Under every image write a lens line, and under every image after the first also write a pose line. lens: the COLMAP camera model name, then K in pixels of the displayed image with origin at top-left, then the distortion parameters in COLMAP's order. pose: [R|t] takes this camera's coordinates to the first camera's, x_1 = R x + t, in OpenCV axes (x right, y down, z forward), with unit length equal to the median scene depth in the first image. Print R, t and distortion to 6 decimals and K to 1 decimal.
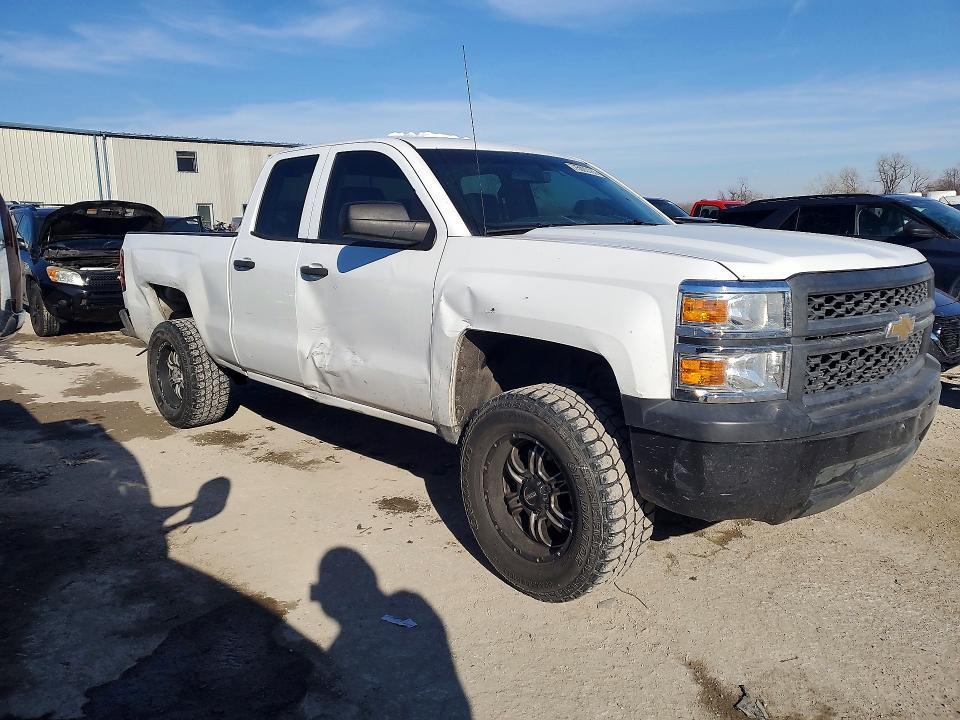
lens RADIAL K [[757.7, 0, 476.7], [0, 757.7, 355.7], [0, 0, 1]] dist [0.014682, 0.008252]
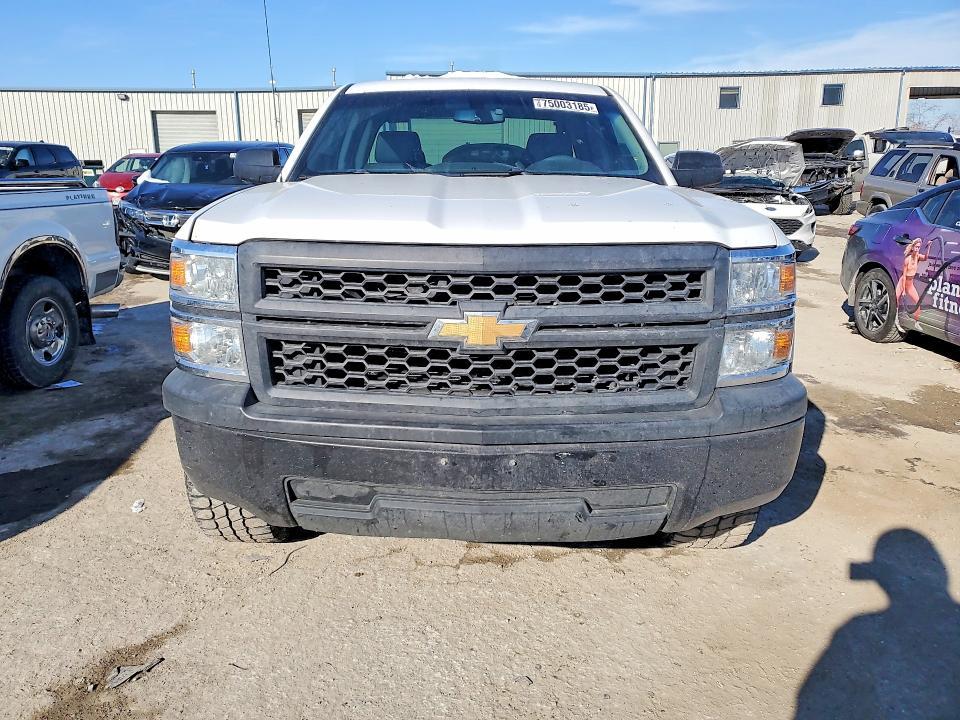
lens RADIAL K [[757.7, 0, 476.2], [0, 757.7, 365.2], [0, 0, 1]] dist [0.014682, 0.008252]
pose [[0.716975, 0.186176, -0.671778, 0.115980], [-0.124606, 0.982384, 0.139267, -0.011526], [0.685872, -0.016143, 0.727544, 0.054580]]
